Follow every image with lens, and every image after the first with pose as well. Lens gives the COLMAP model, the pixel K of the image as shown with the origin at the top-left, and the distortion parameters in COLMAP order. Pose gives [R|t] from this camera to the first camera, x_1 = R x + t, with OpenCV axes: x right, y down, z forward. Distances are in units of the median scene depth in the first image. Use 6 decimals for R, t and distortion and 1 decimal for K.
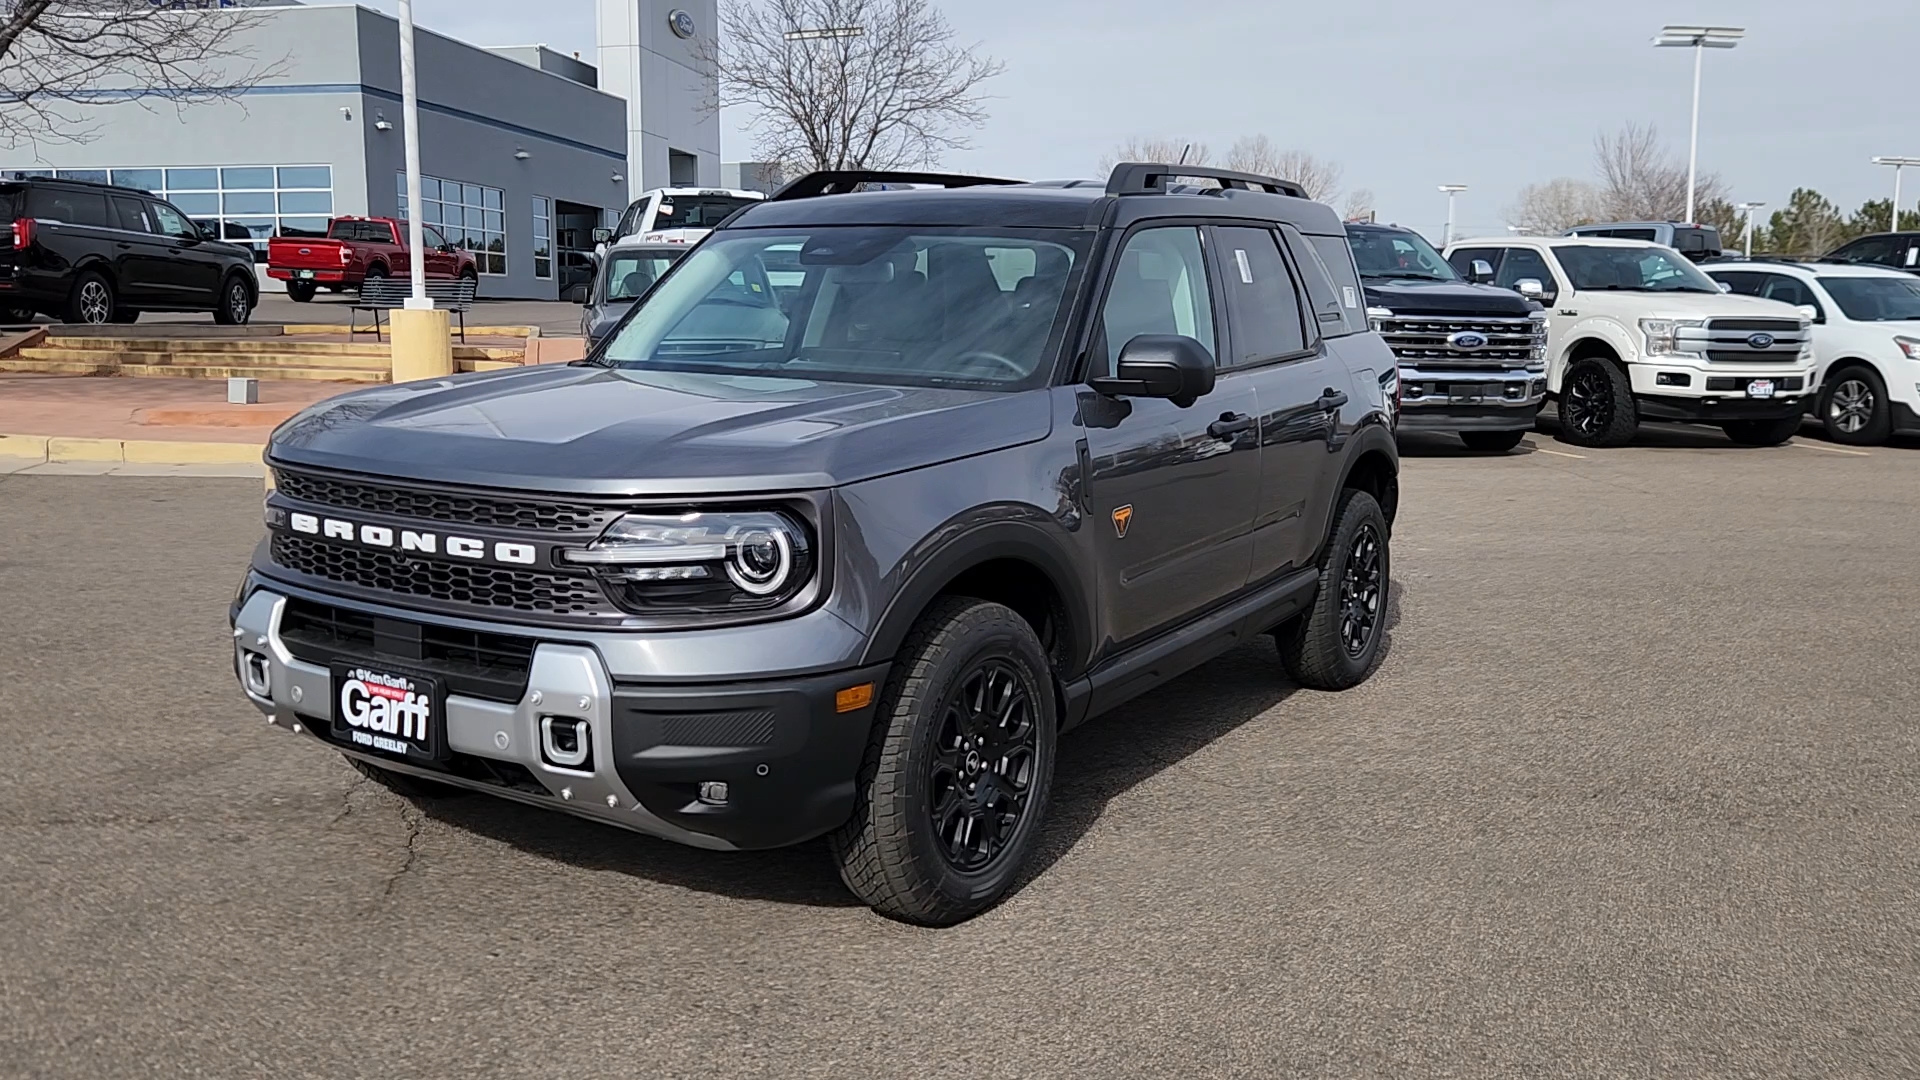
lens RADIAL K [[1622.9, 0, 959.9], [0, 1622.9, 463.2], [0, 0, 1]] dist [0.037254, -0.029180]
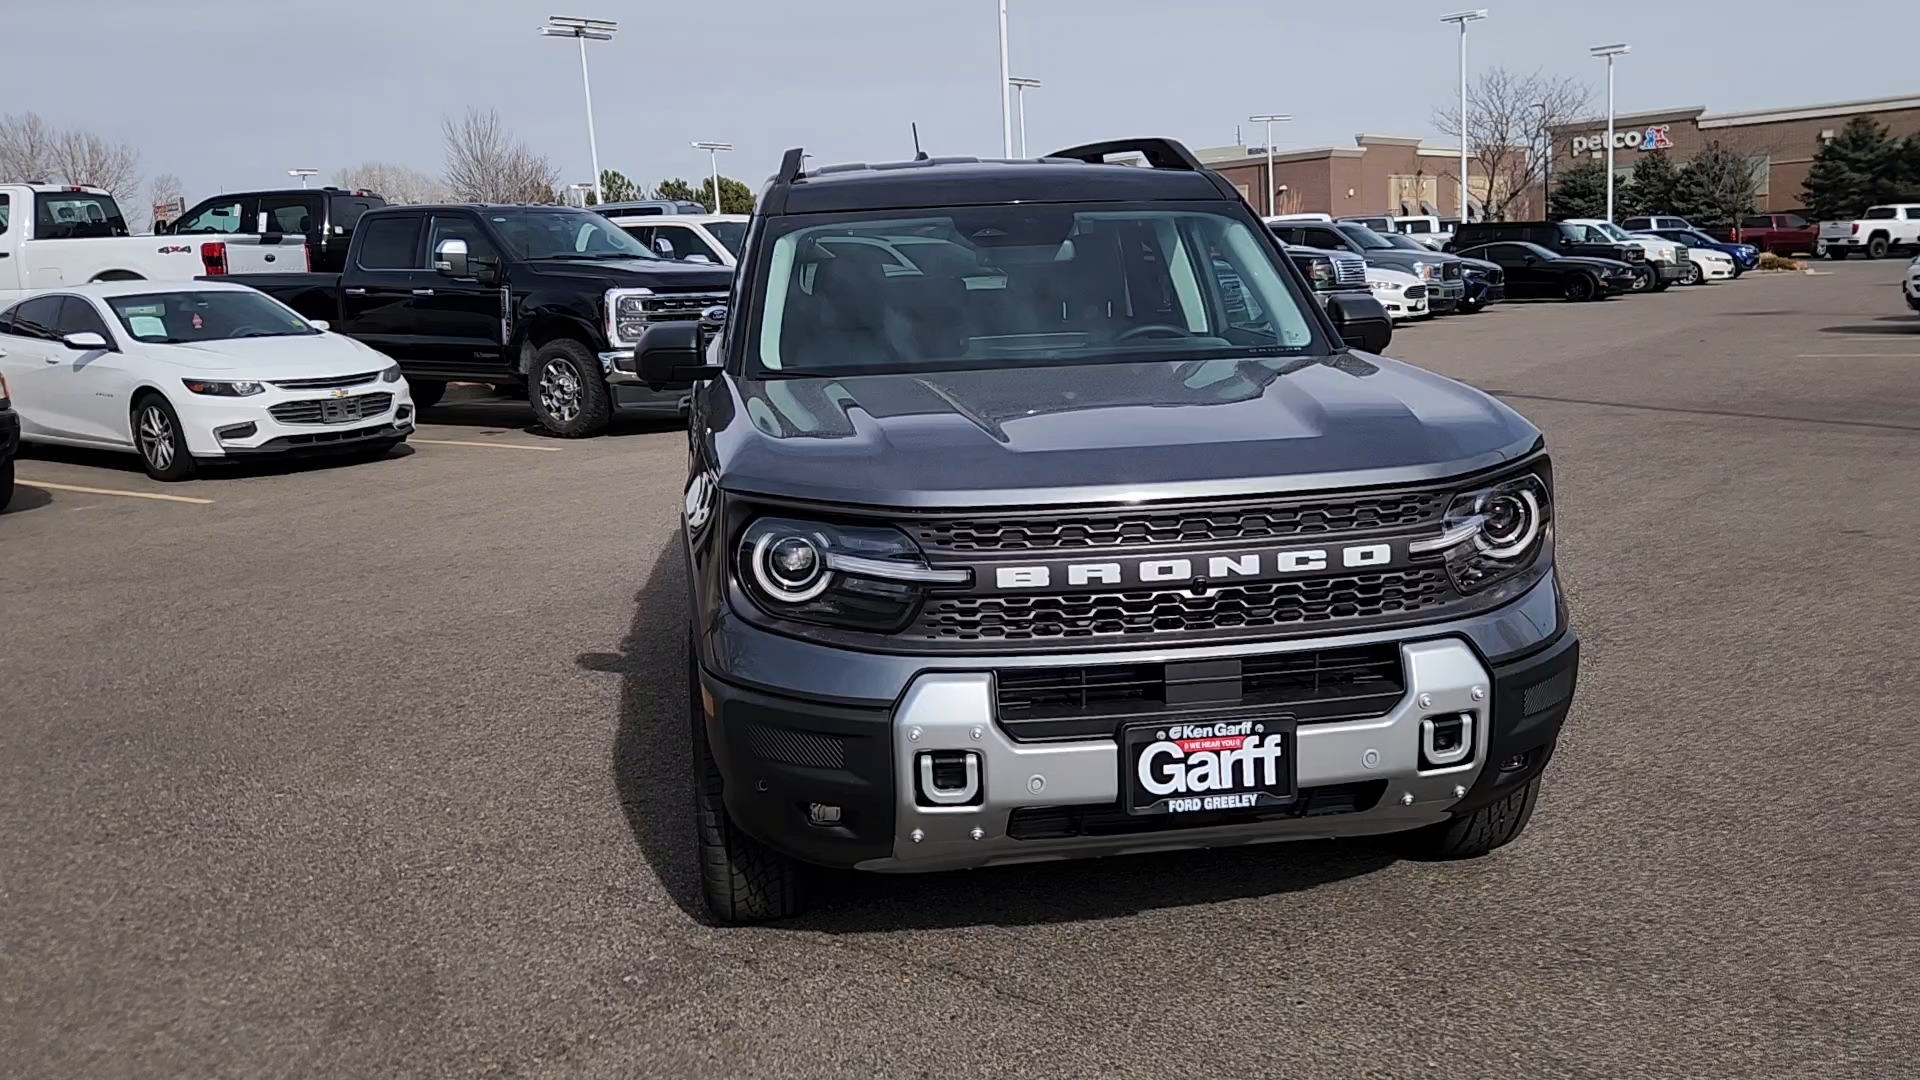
lens RADIAL K [[1622.9, 0, 941.0], [0, 1622.9, 472.2], [0, 0, 1]] dist [0.037254, -0.029180]
pose [[0.770832, -0.128444, 0.623955, -0.910873], [0.119129, 0.991248, 0.056881, -0.064588], [-0.625800, 0.030486, 0.779387, 0.379565]]
